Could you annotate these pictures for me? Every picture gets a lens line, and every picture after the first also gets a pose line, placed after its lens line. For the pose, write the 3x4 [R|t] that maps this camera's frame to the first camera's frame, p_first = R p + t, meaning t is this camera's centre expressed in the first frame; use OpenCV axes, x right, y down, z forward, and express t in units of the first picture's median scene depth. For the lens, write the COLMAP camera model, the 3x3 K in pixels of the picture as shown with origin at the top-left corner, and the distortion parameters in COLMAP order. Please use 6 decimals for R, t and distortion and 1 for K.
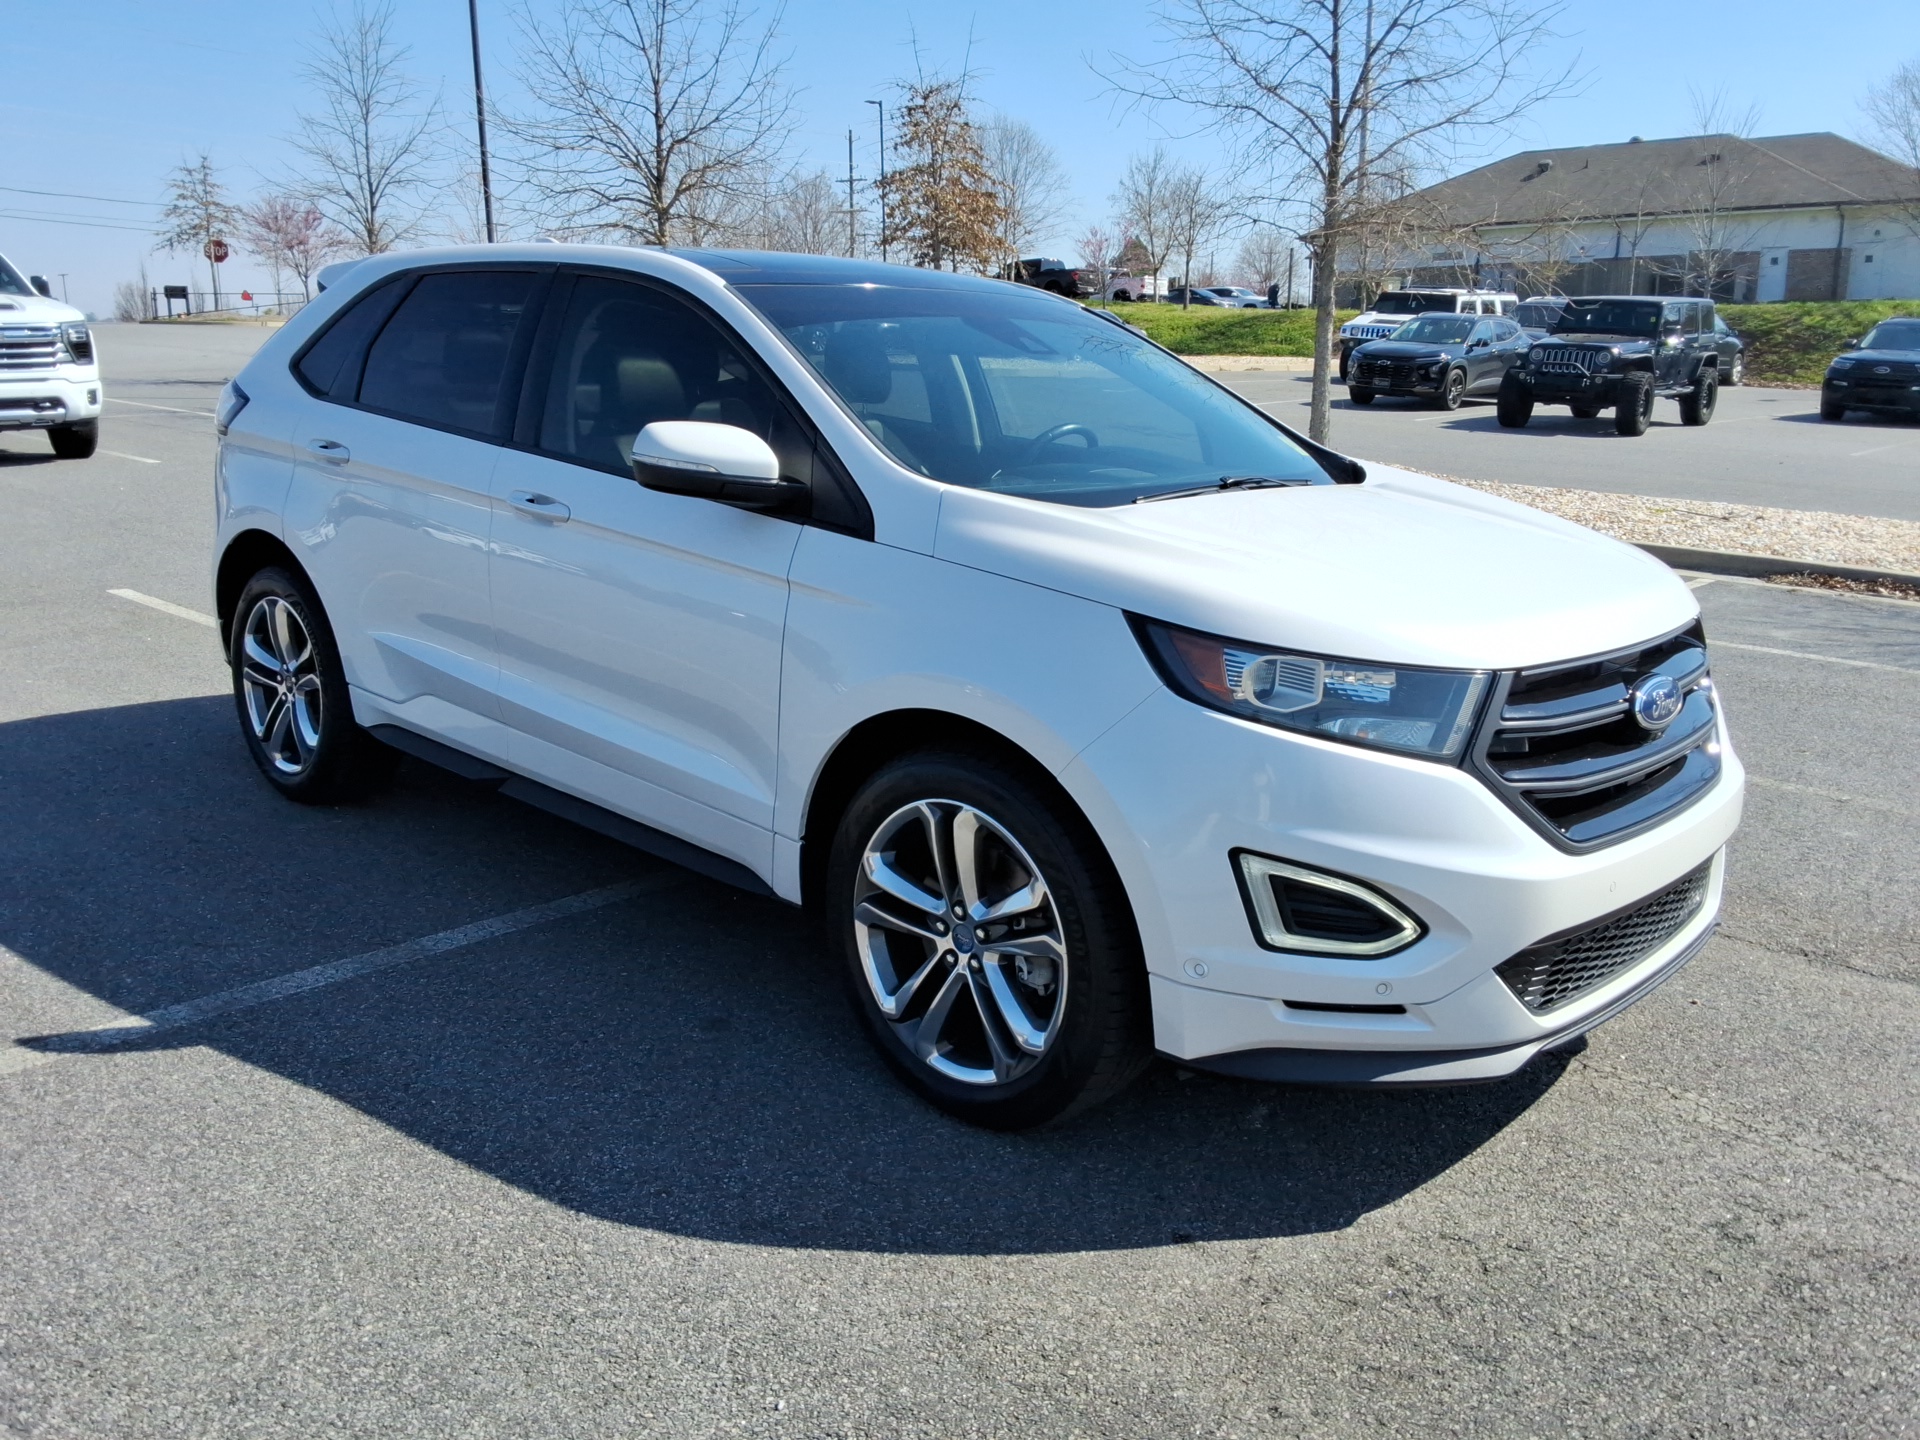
lens RADIAL K [[1548.0, 0, 975.4], [0, 1548.0, 711.3], [0, 0, 1]] dist [0.131835, -0.219543]
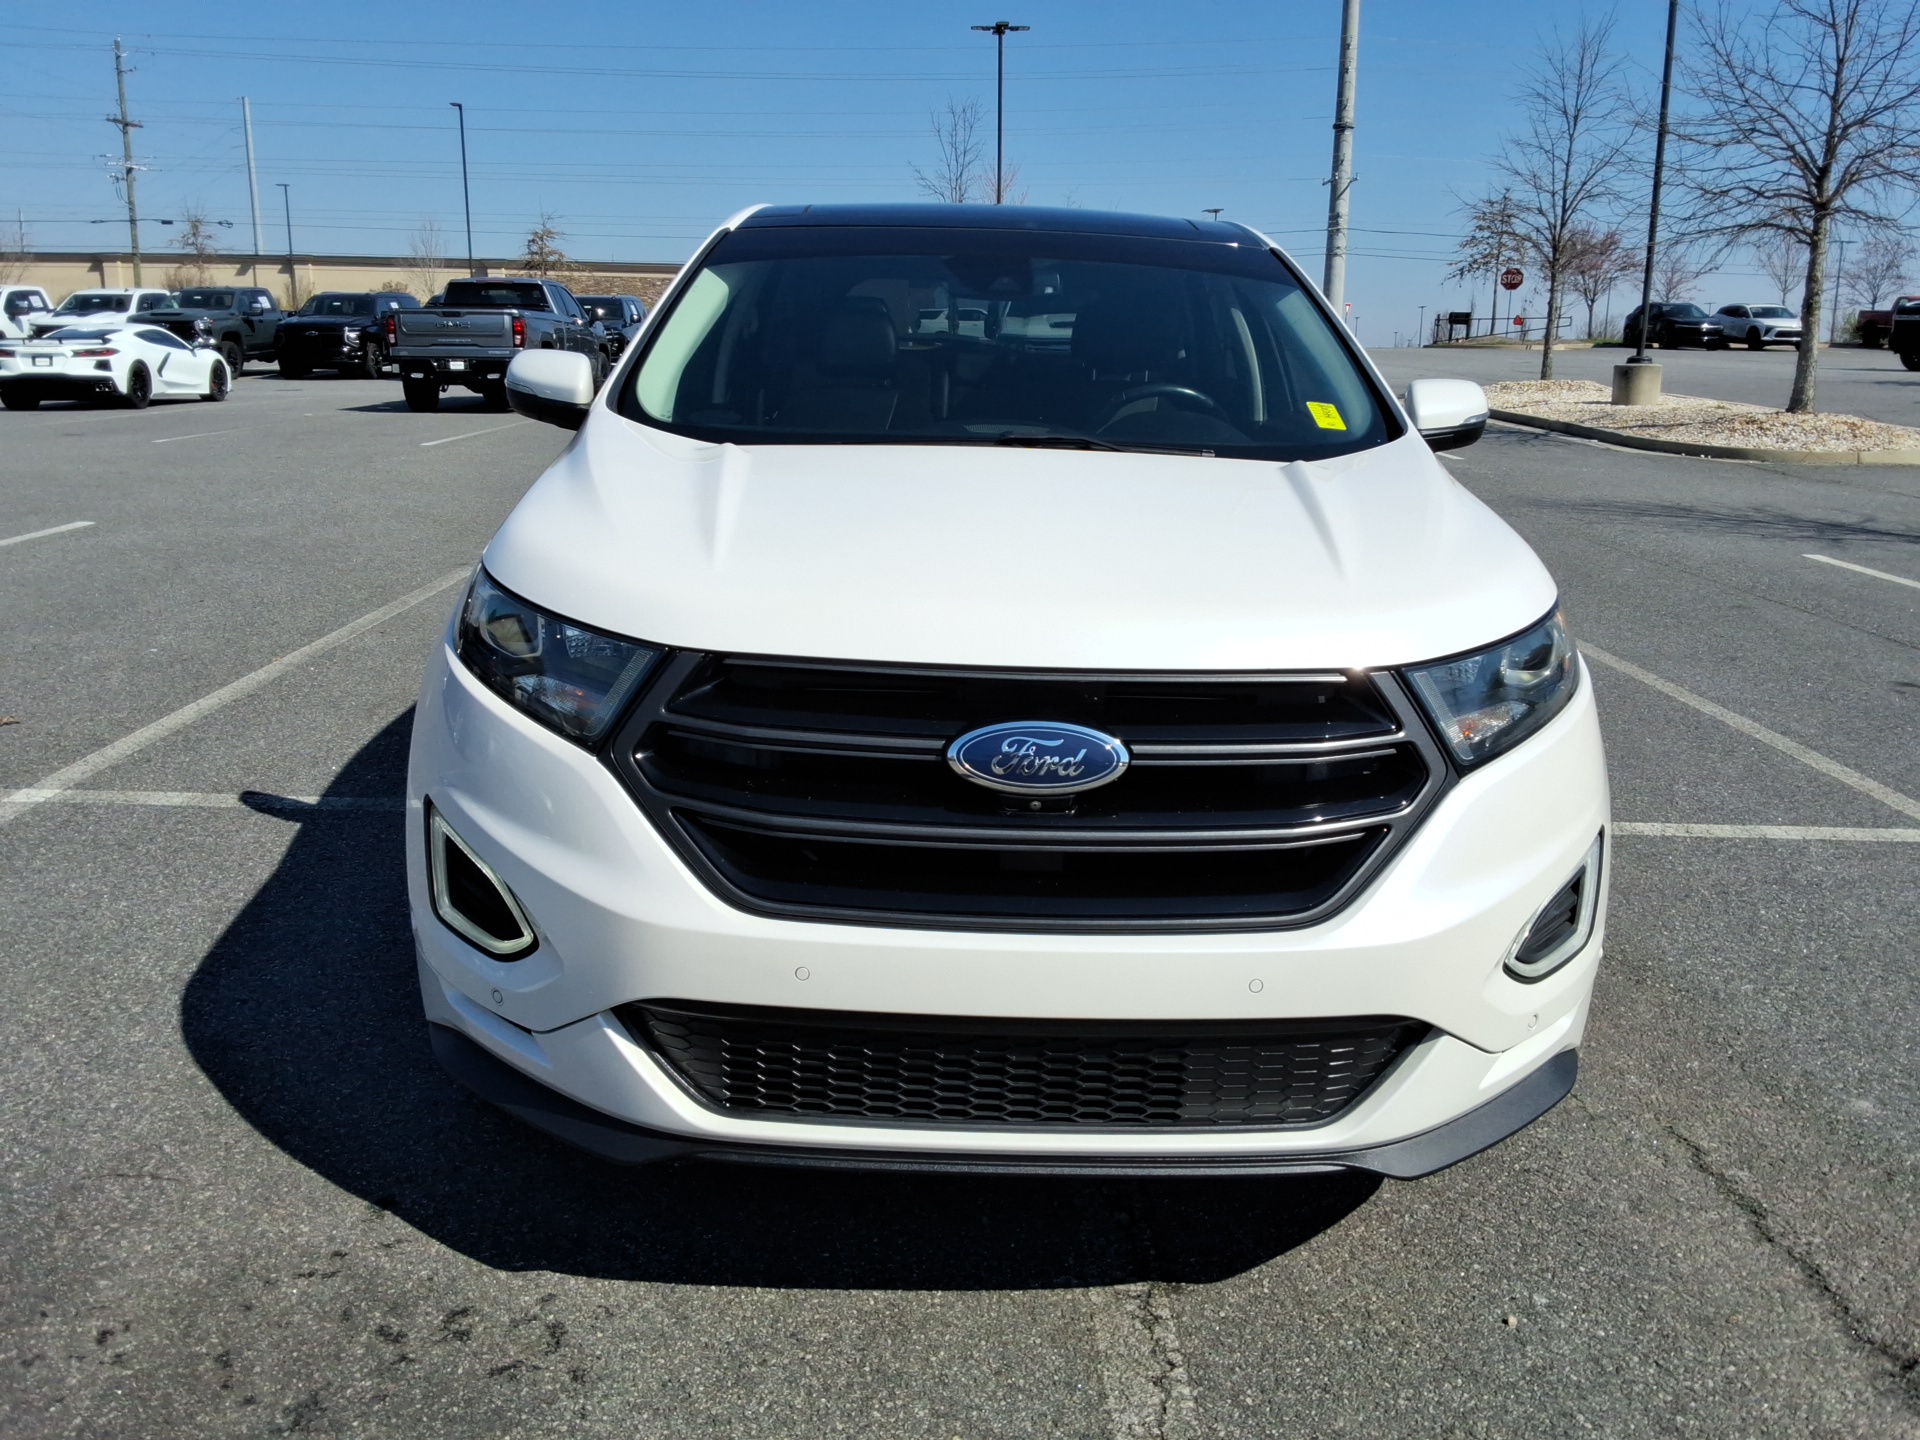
lens RADIAL K [[1557.4, 0, 965.3], [0, 1557.4, 710.9], [0, 0, 1]] dist [0.103817, -0.168602]
pose [[0.686140, 0.165061, -0.708496, 0.139716], [-0.178696, 0.982321, 0.055797, -0.009164], [0.705180, 0.088320, 0.703506, 0.078824]]
